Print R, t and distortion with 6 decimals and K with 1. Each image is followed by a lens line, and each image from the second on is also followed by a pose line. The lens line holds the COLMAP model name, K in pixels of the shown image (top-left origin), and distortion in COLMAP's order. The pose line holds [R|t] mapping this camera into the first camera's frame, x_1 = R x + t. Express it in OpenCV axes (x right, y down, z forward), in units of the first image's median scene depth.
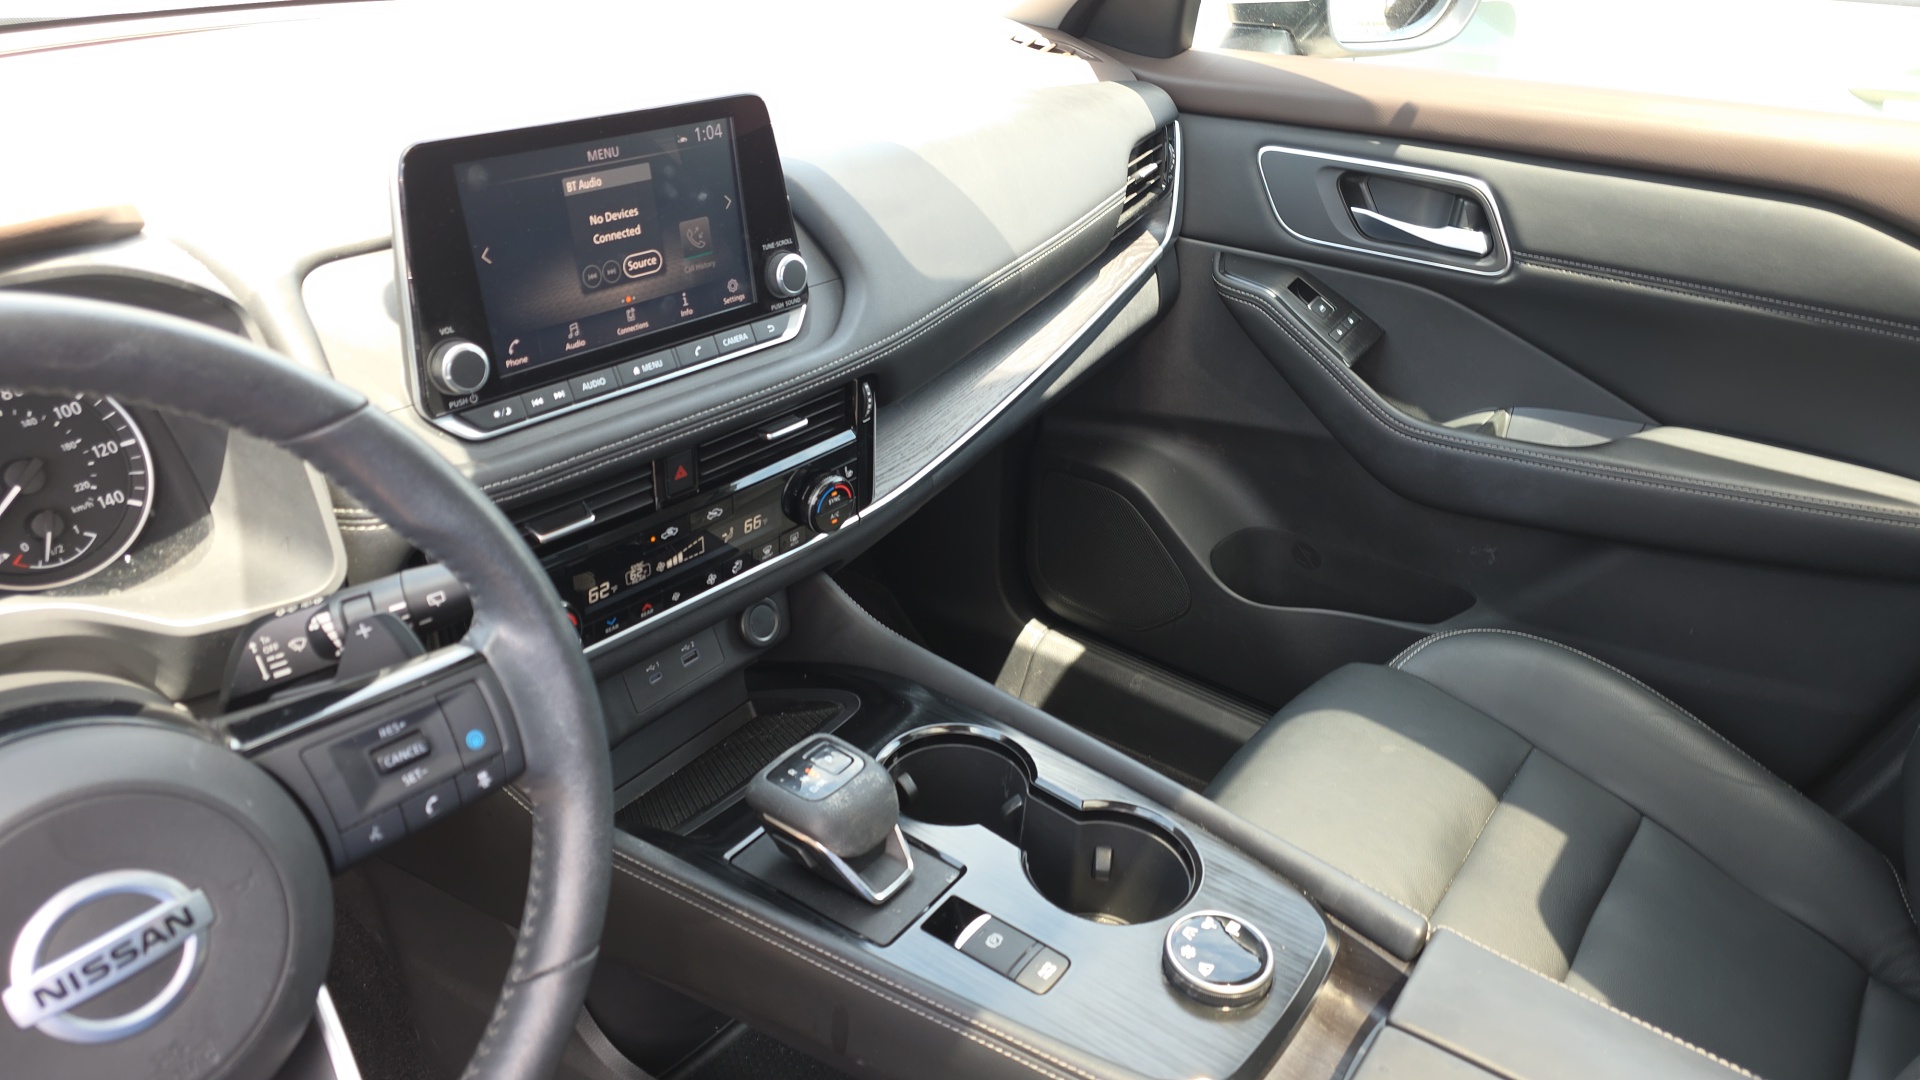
lens RADIAL K [[1287.8, 0, 939.7], [0, 1287.8, 570.6], [0, 0, 1]] dist [0.054394, -0.065321]
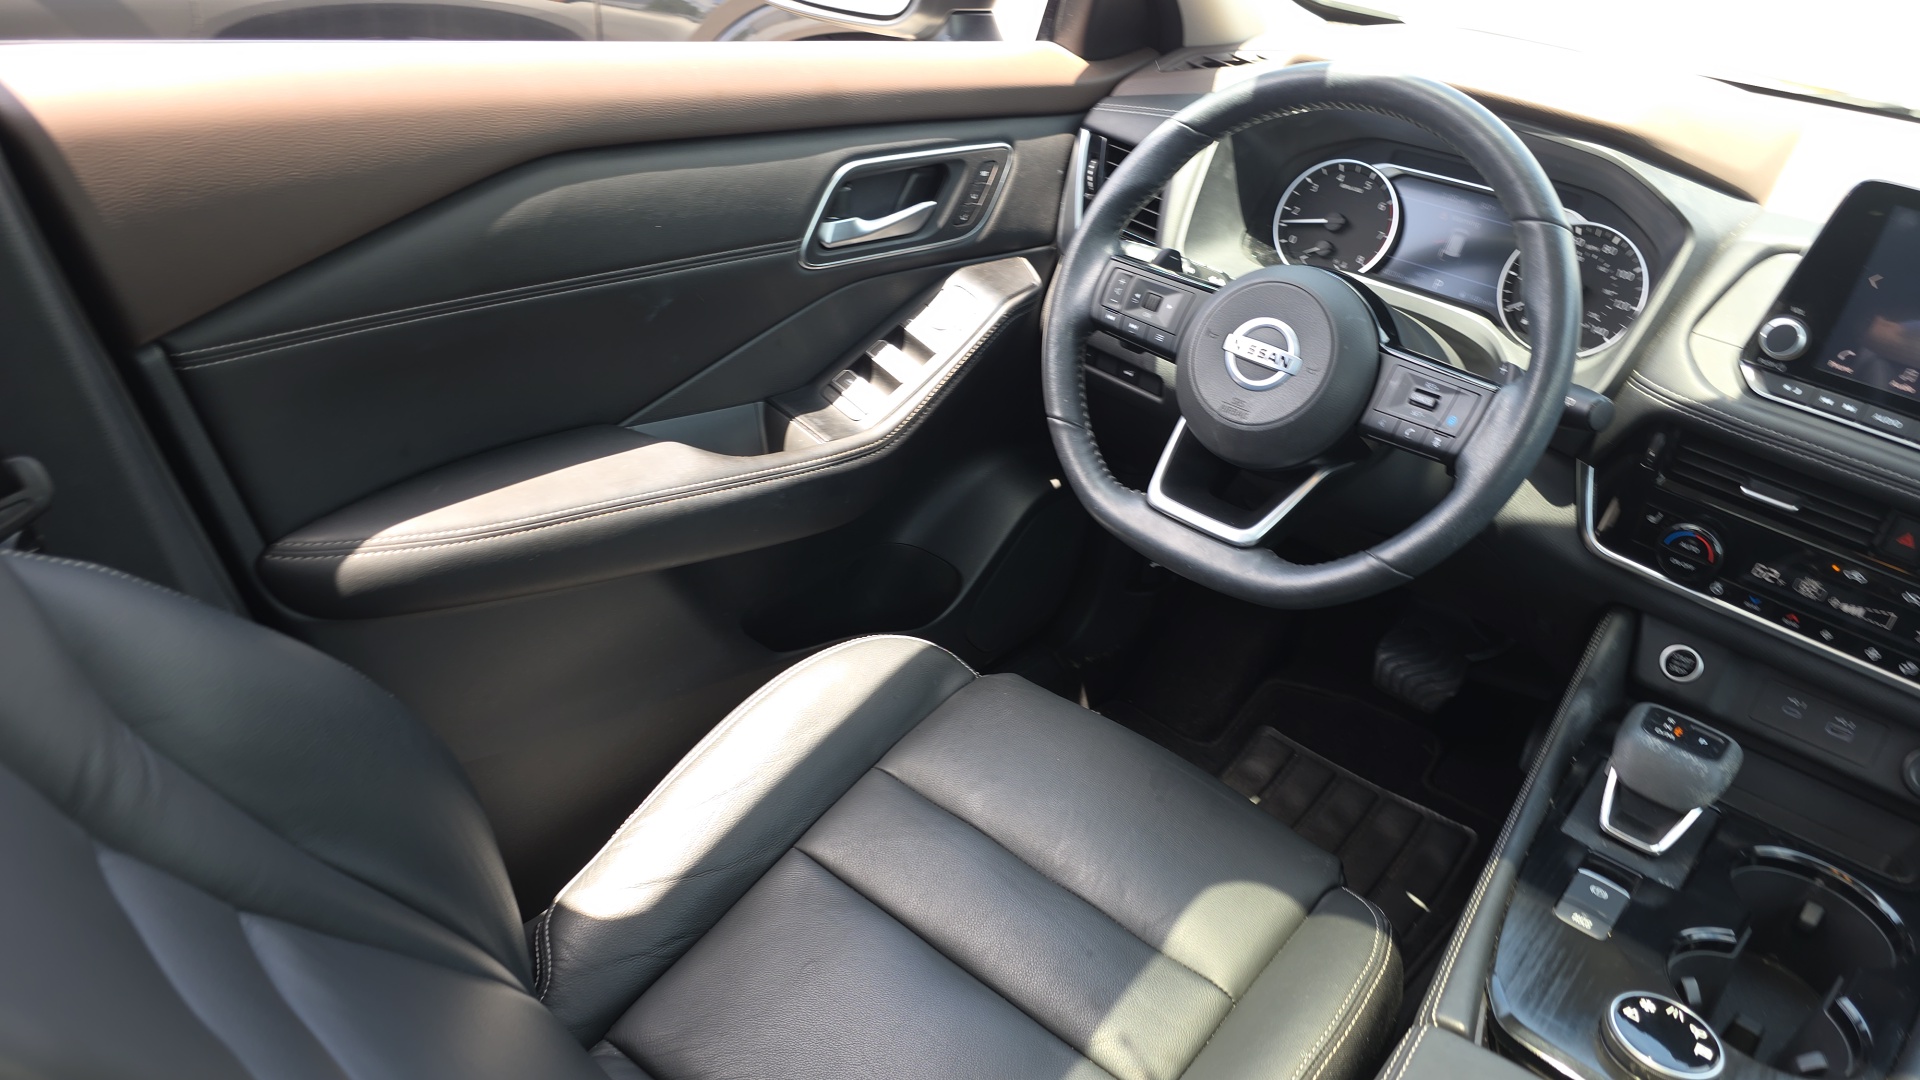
lens RADIAL K [[1287.8, 0, 964.8], [0, 1287.8, 550.1], [0, 0, 1]] dist [0.054394, -0.065321]
pose [[-0.052754, 0.459194, -0.886768, 0.718800], [-0.608367, 0.689414, 0.393190, -0.017460], [0.791901, 0.560223, 0.242989, 0.109926]]
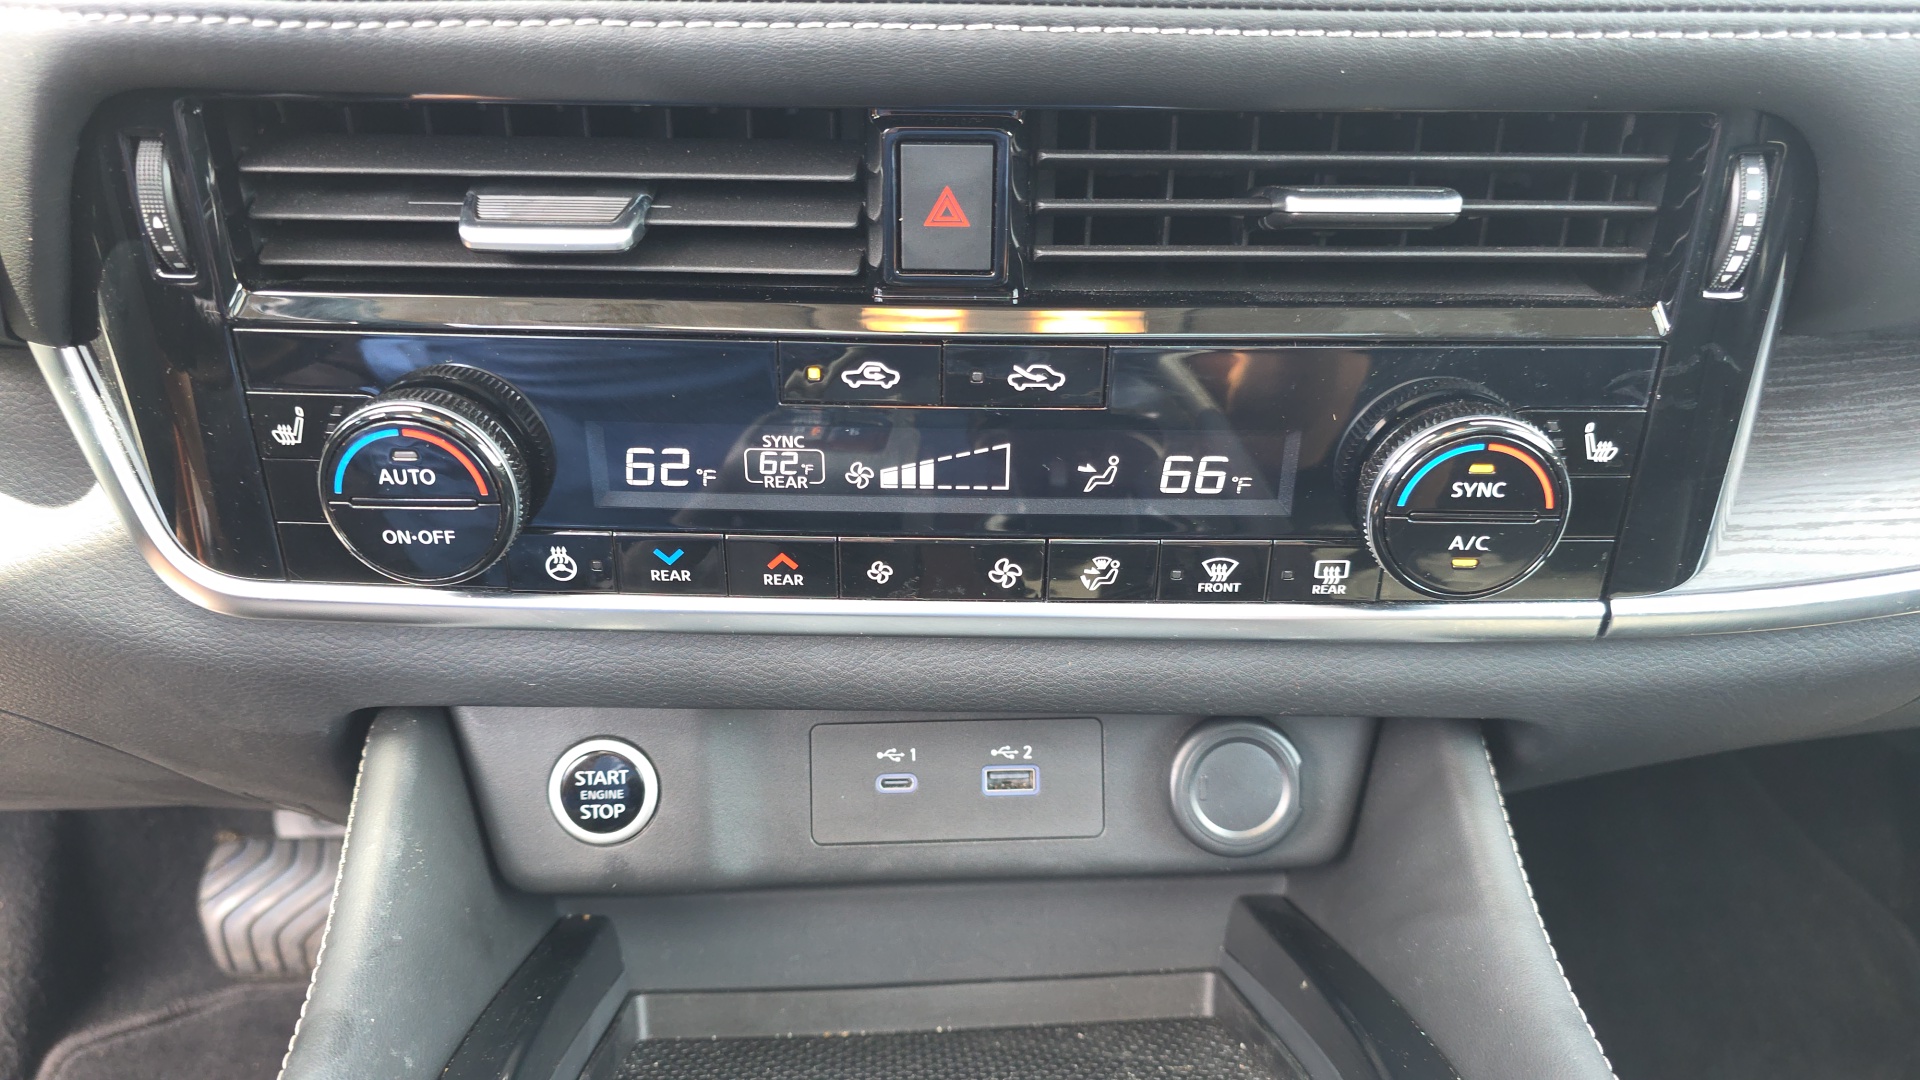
lens RADIAL K [[1287.8, 0, 957.8], [0, 1287.8, 544.6], [0, 0, 1]] dist [0.054394, -0.065321]
pose [[0.648939, 0.290829, -0.703062, 0.057406], [-0.379365, 0.924682, 0.032344, -0.006482], [0.659515, 0.245728, 0.710392, 0.701603]]
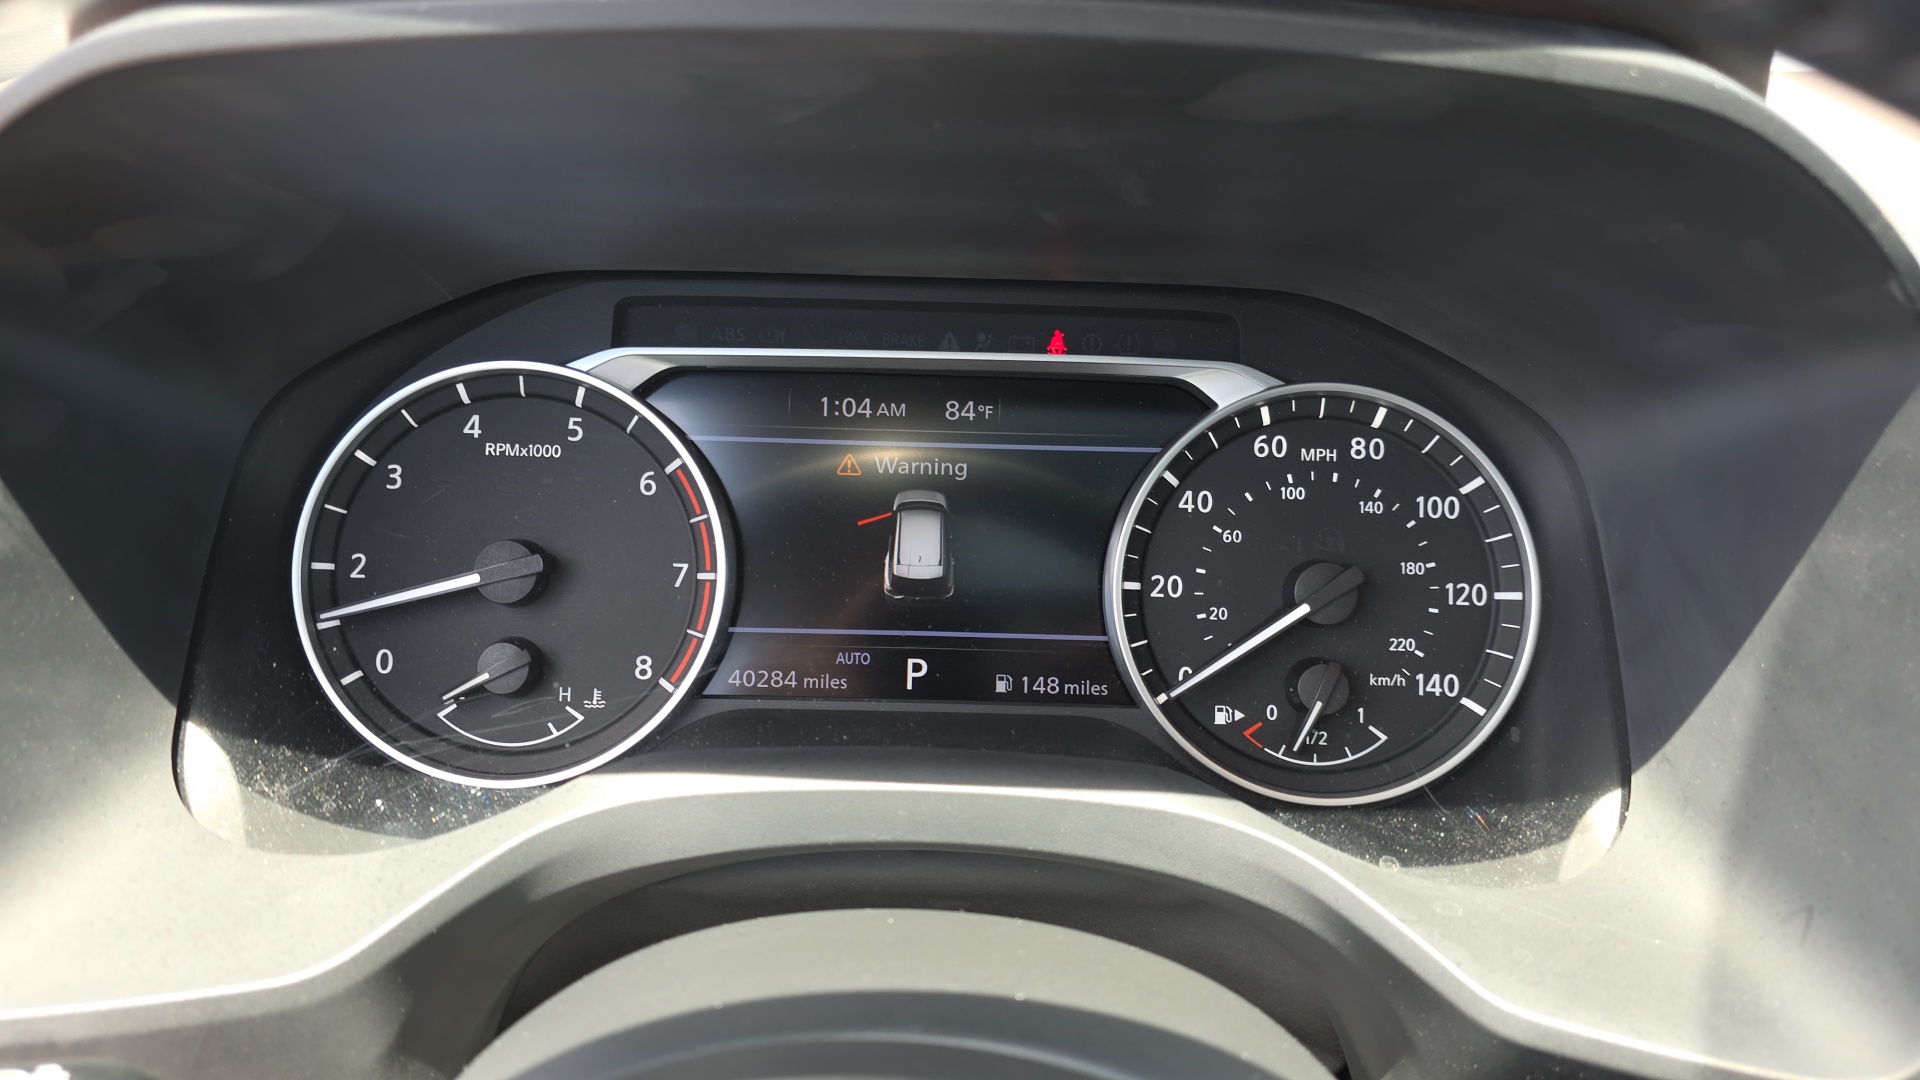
lens RADIAL K [[1287.8, 0, 953.1], [0, 1287.8, 565.9], [0, 0, 1]] dist [0.054394, -0.065321]
pose [[0.605657, 0.241734, -0.758119, -0.281194], [-0.414517, 0.909105, -0.041278, 0.002821], [0.679232, 0.339253, 0.650808, 0.388544]]
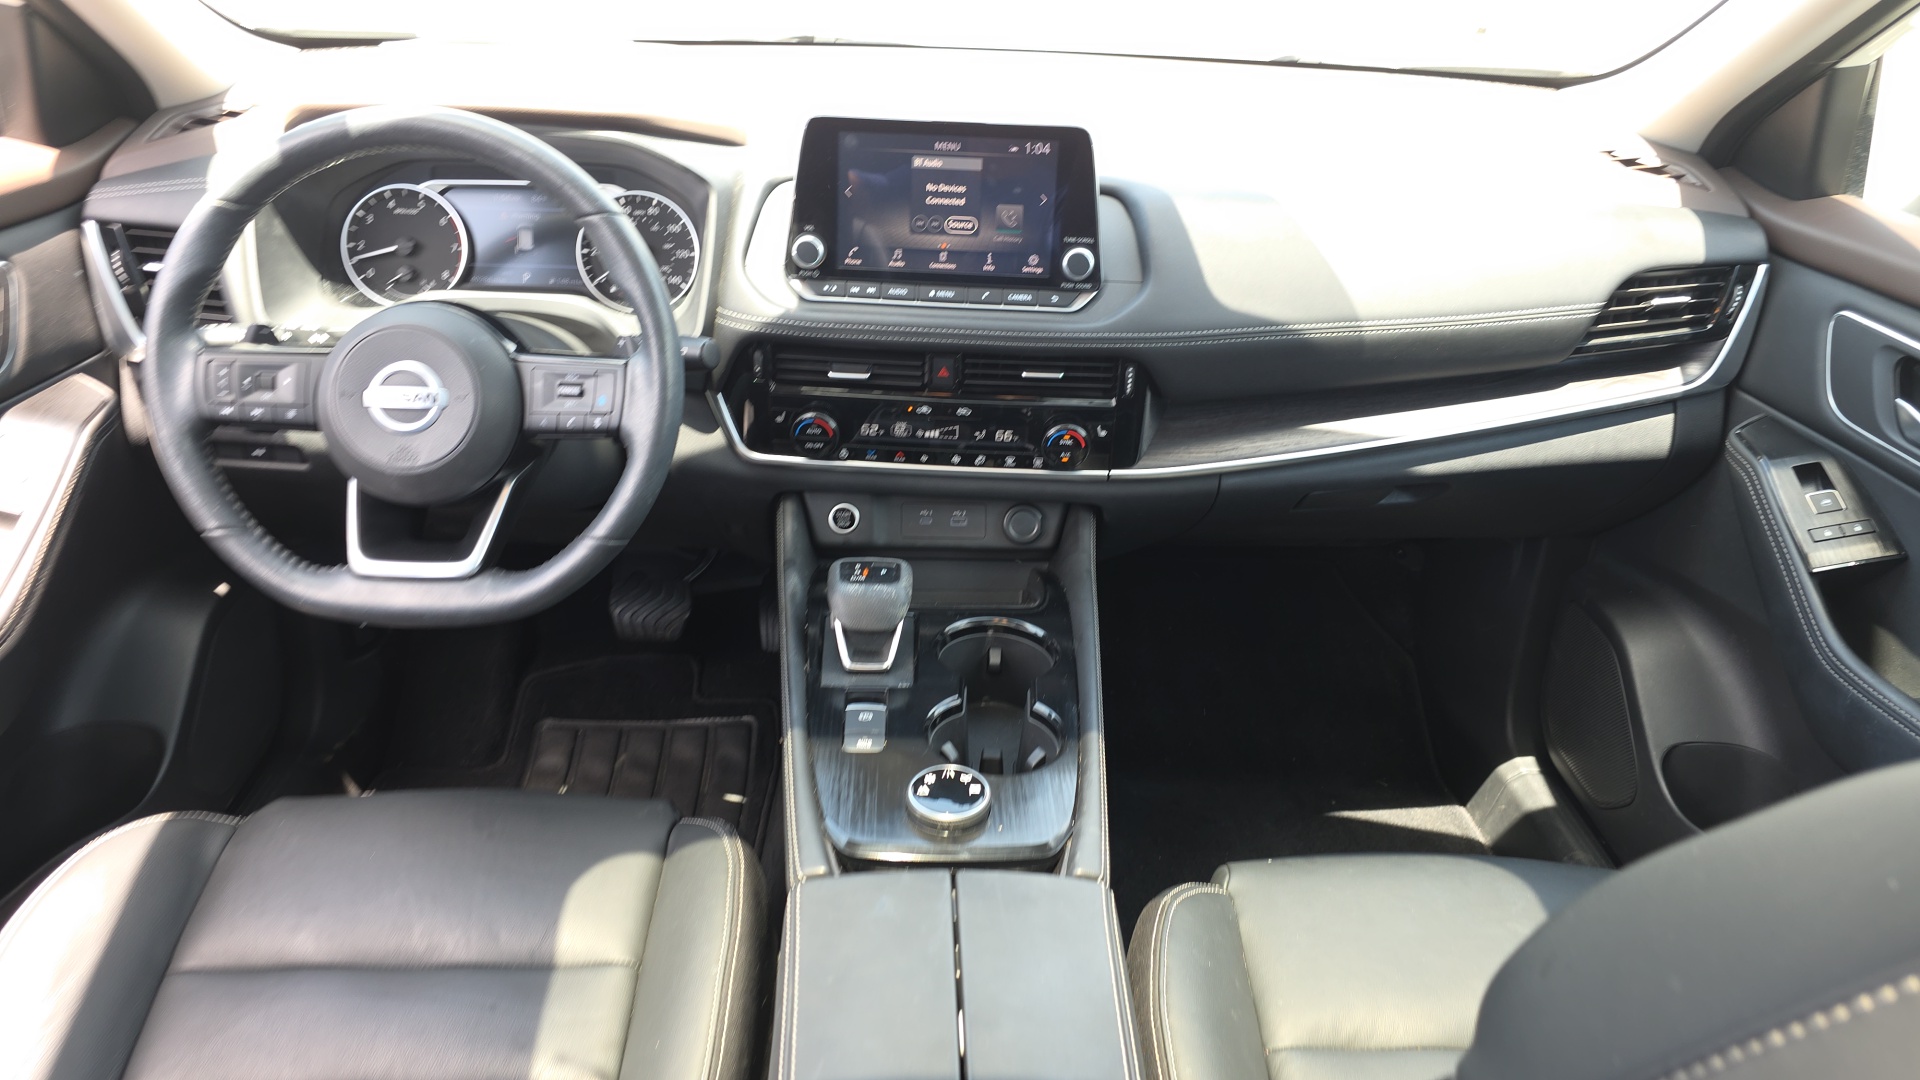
lens RADIAL K [[1287.8, 0, 944.8], [0, 1287.8, 537.9], [0, 0, 1]] dist [0.054394, -0.065321]
pose [[0.619492, 0.350553, -0.702384, 0.774437], [-0.408419, 0.908047, 0.092978, -0.038016], [0.670391, 0.229268, 0.705700, 0.034162]]
